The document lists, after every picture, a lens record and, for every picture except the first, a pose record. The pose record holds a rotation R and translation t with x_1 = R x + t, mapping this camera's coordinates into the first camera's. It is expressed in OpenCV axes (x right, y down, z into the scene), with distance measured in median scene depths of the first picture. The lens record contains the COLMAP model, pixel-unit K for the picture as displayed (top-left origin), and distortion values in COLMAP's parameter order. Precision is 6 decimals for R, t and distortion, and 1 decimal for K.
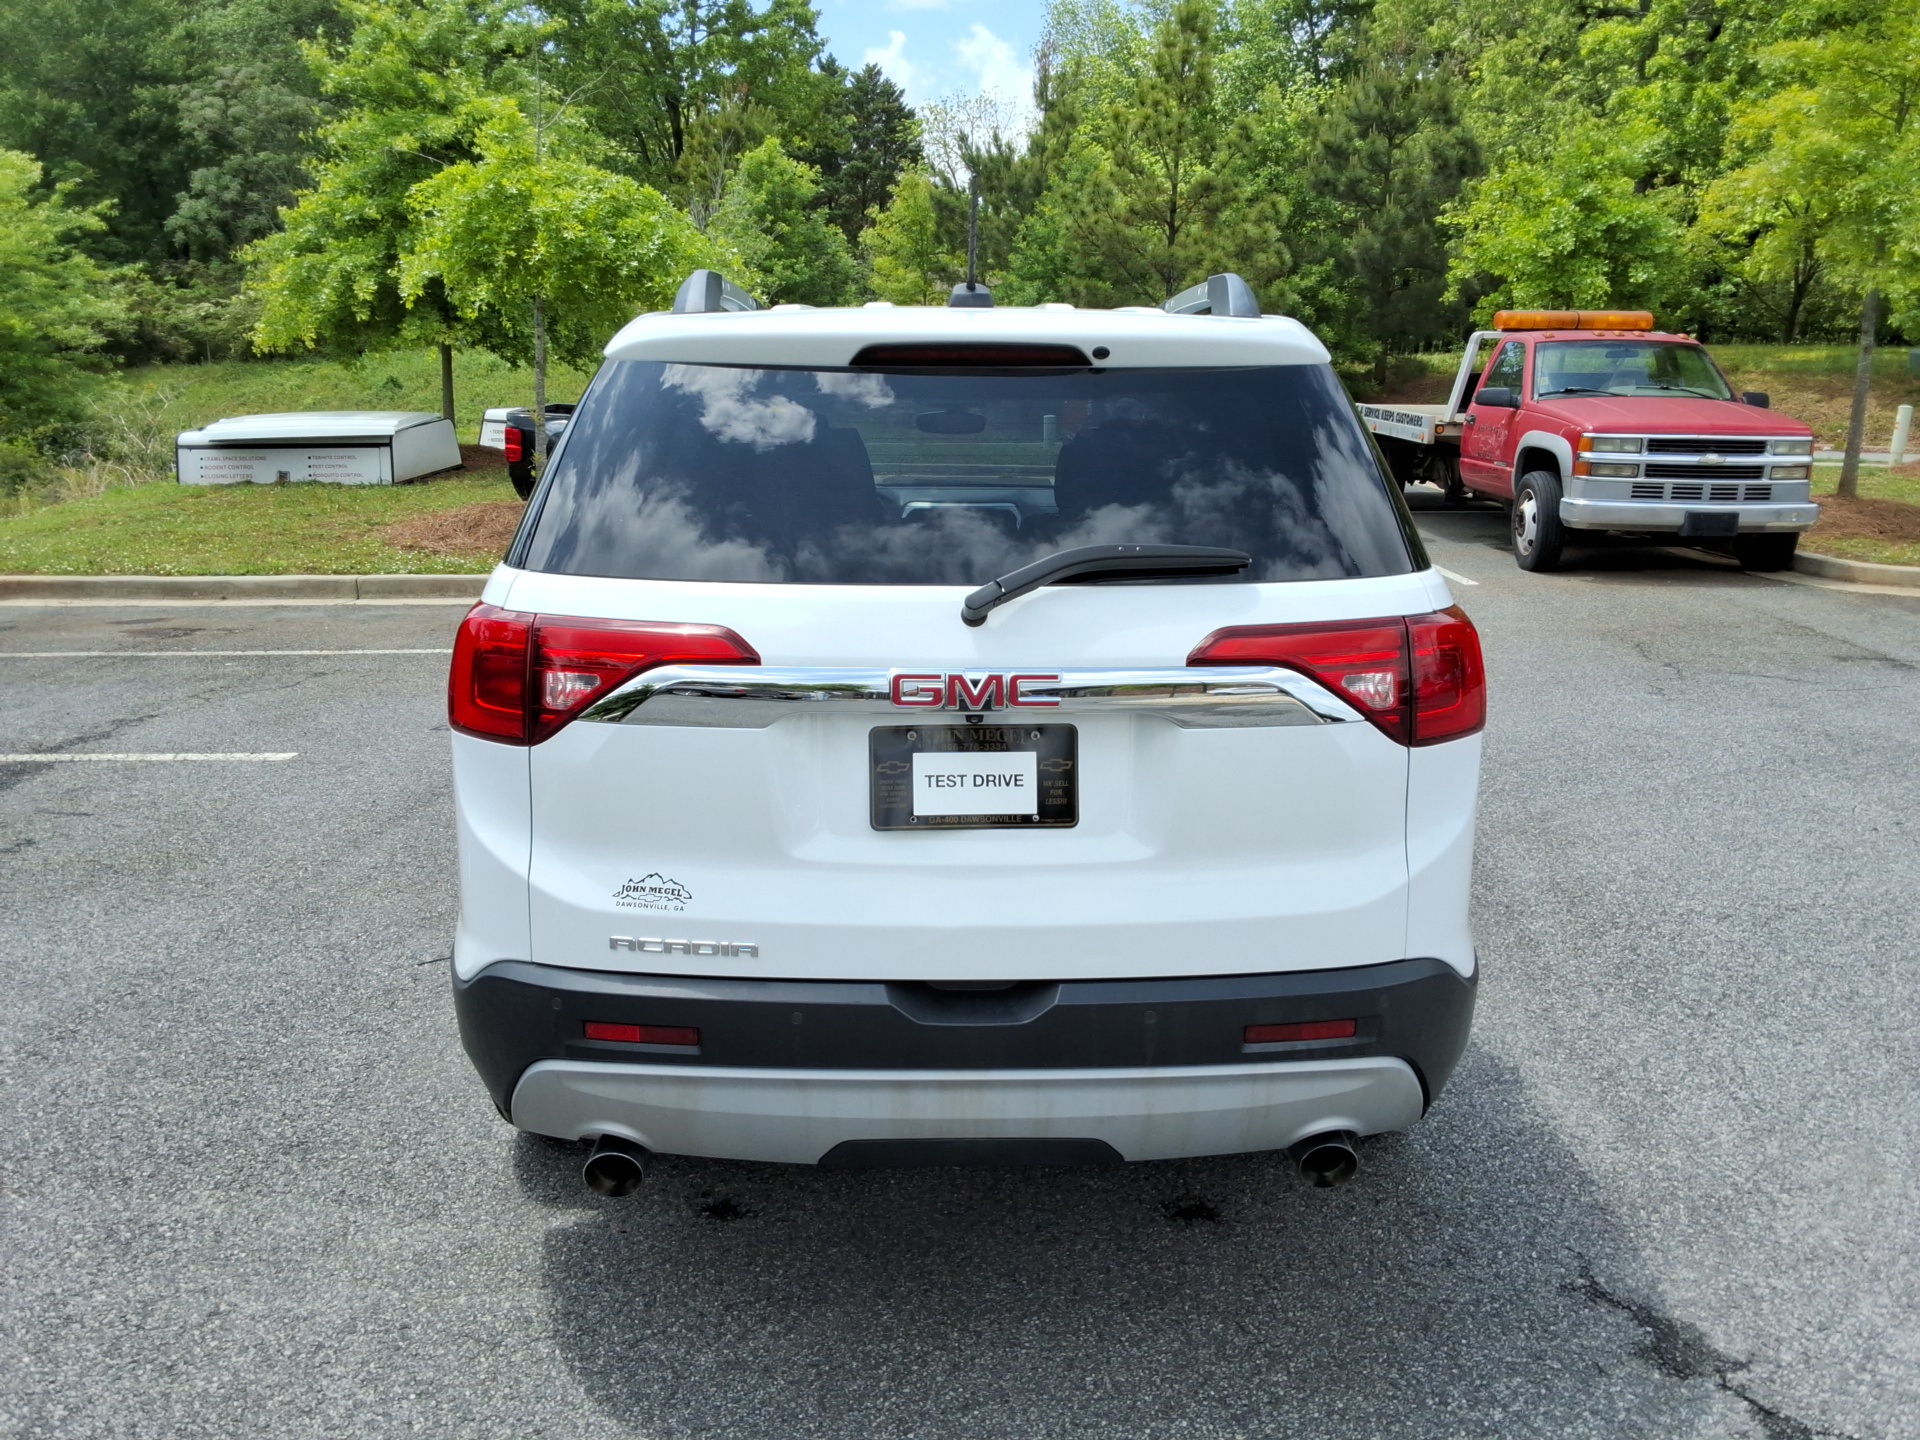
lens RADIAL K [[1561.8, 0, 955.5], [0, 1561.8, 689.0], [0, 0, 1]] dist [0.108325, -0.180445]
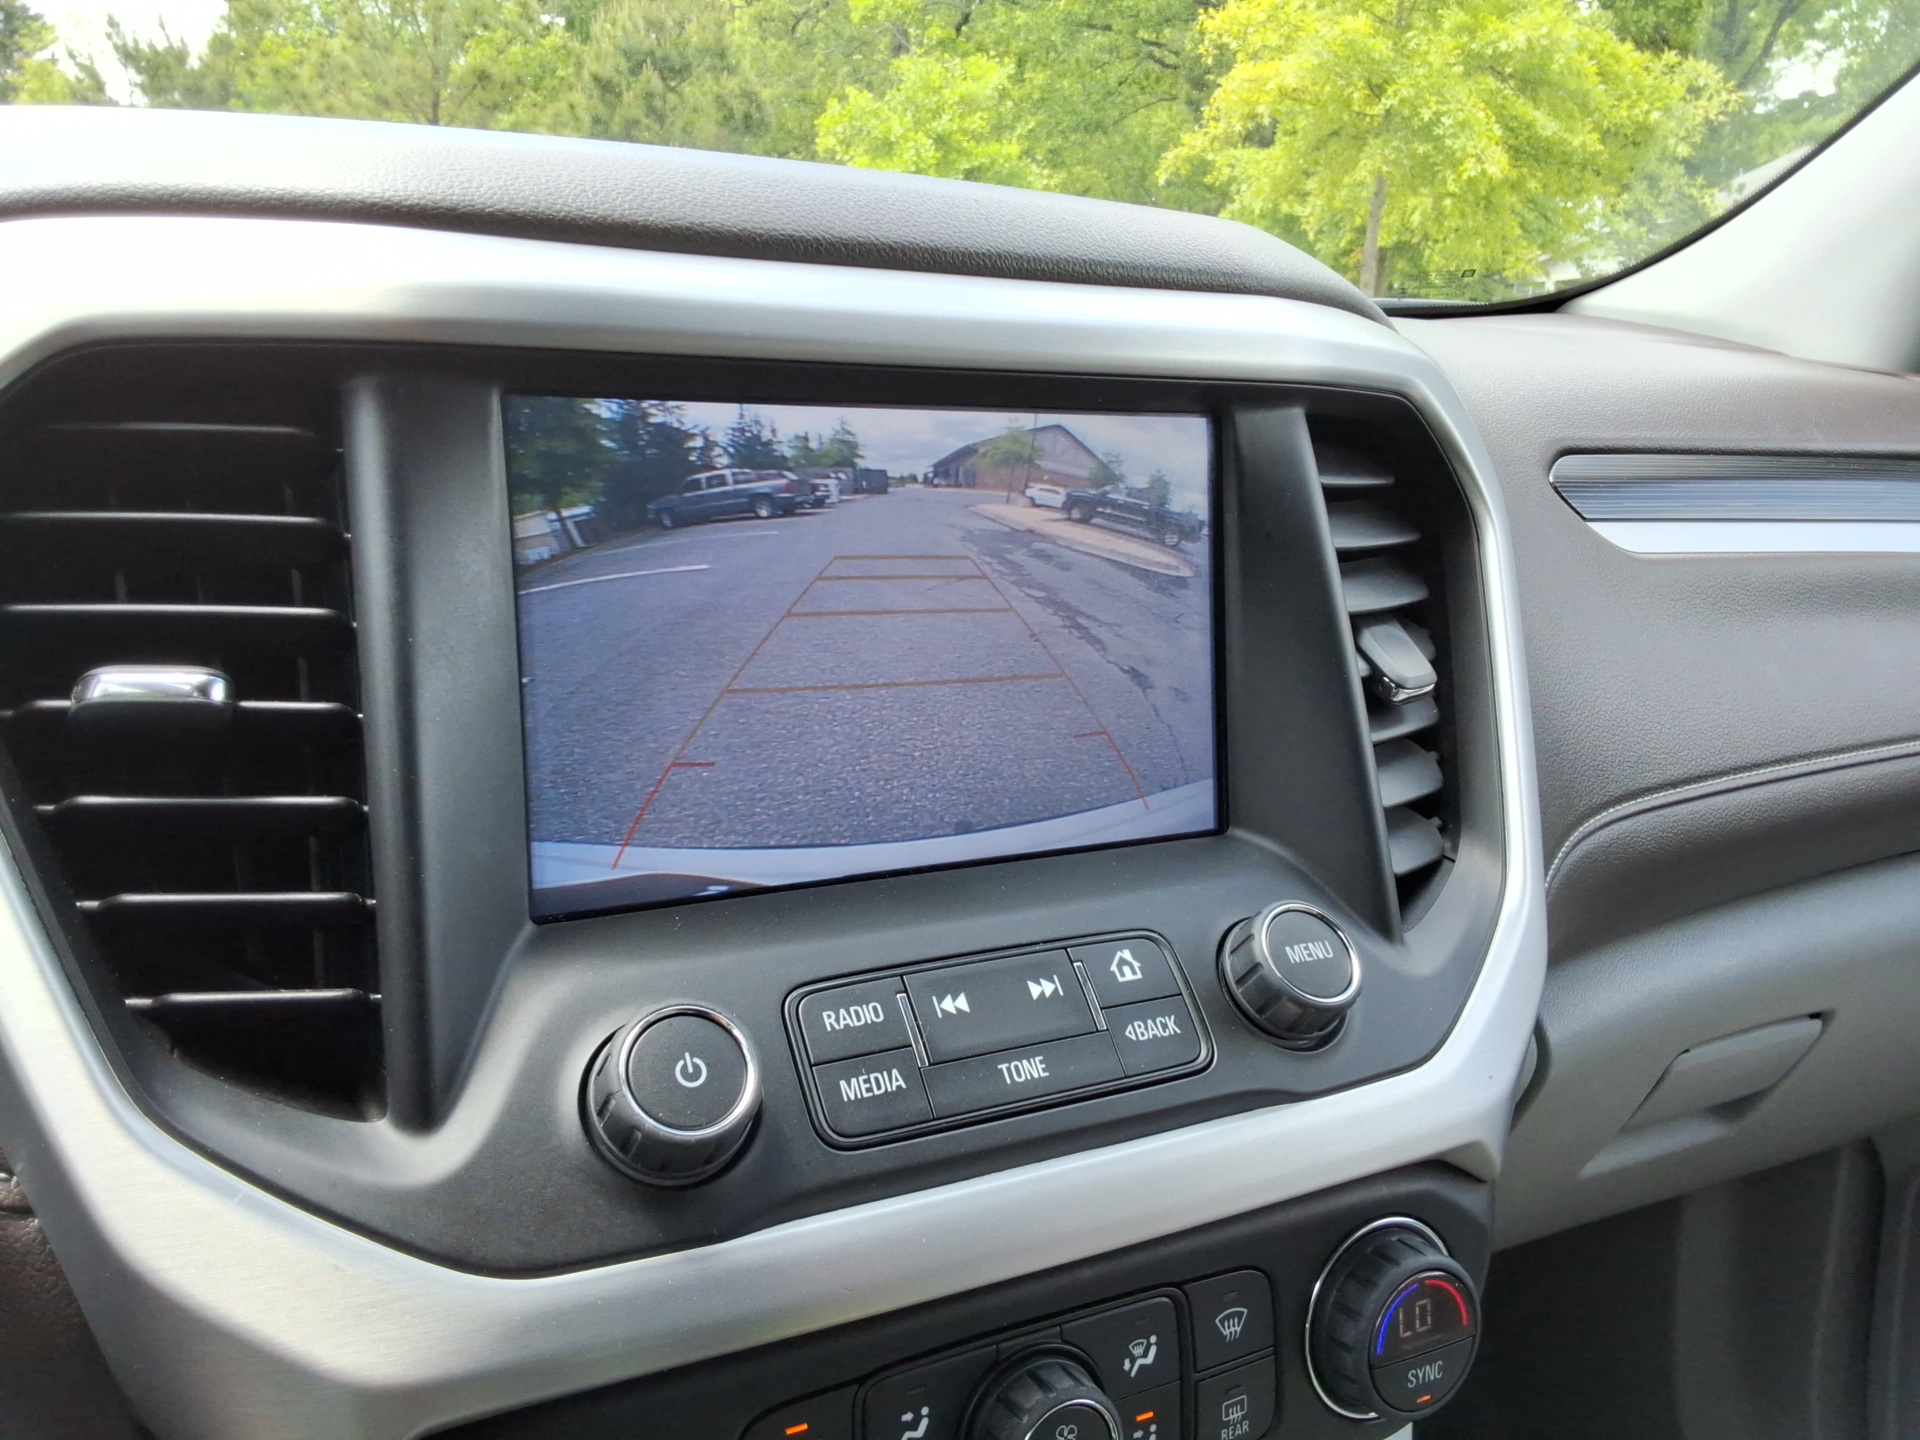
lens RADIAL K [[1557.5, 0, 960.0], [0, 1557.5, 720.0], [0, 0, 1]] dist [0.005310, 0.007998]
pose [[0.885817, -0.061411, 0.459953, -0.002856], [0.050259, 0.998070, 0.036465, -0.023712], [-0.461304, -0.009185, 0.887194, 0.243895]]
